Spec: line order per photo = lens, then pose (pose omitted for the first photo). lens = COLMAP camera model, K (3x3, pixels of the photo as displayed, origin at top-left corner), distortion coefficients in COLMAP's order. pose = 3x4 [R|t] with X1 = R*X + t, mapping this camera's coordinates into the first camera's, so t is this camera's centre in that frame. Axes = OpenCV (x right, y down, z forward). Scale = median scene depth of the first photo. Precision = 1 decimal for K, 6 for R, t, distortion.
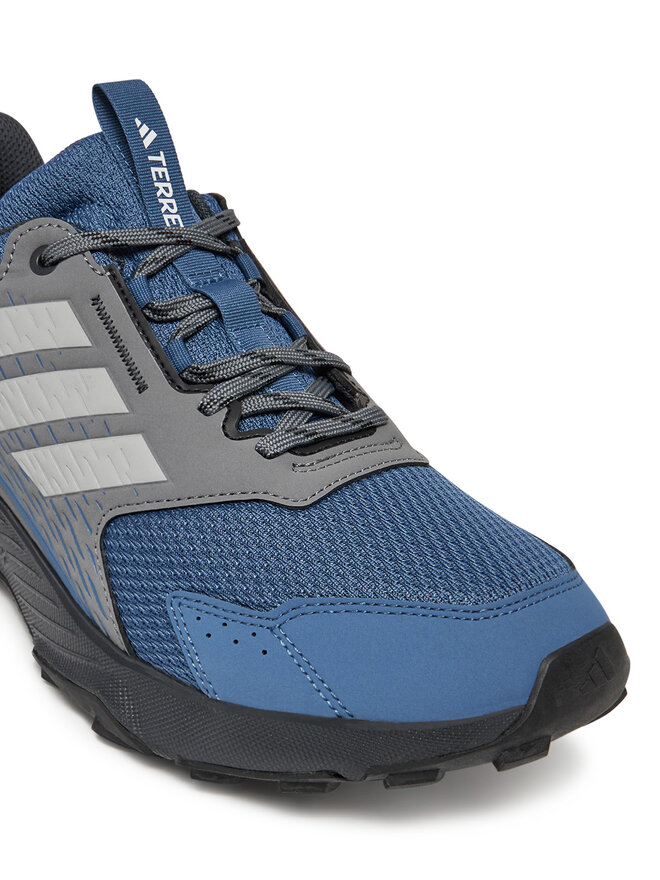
lens RADIAL K [[1365.7, 0, 330.0], [0, 1365.7, 440.0], [0, 0, 1]] dist [0.016588, 0.108173]
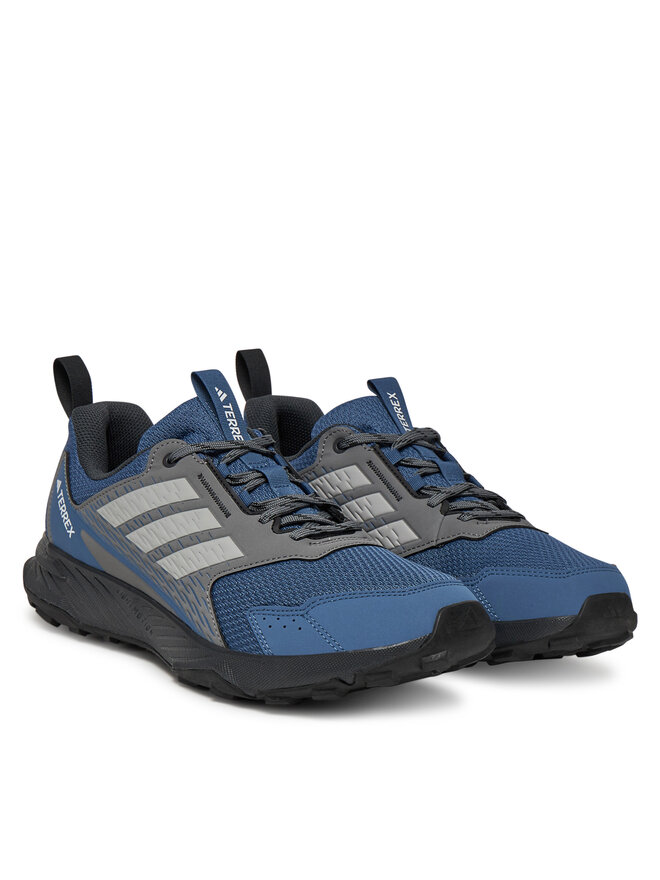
lens RADIAL K [[1449.8, 0, 330.0], [0, 1449.8, 440.0], [0, 0, 1]] dist [0.002773, 0.006096]
pose [[0.997443, -0.069703, -0.015761, 0.040625], [0.062765, 0.959922, -0.273148, 0.409304], [0.034168, 0.271460, 0.961843, -0.926521]]
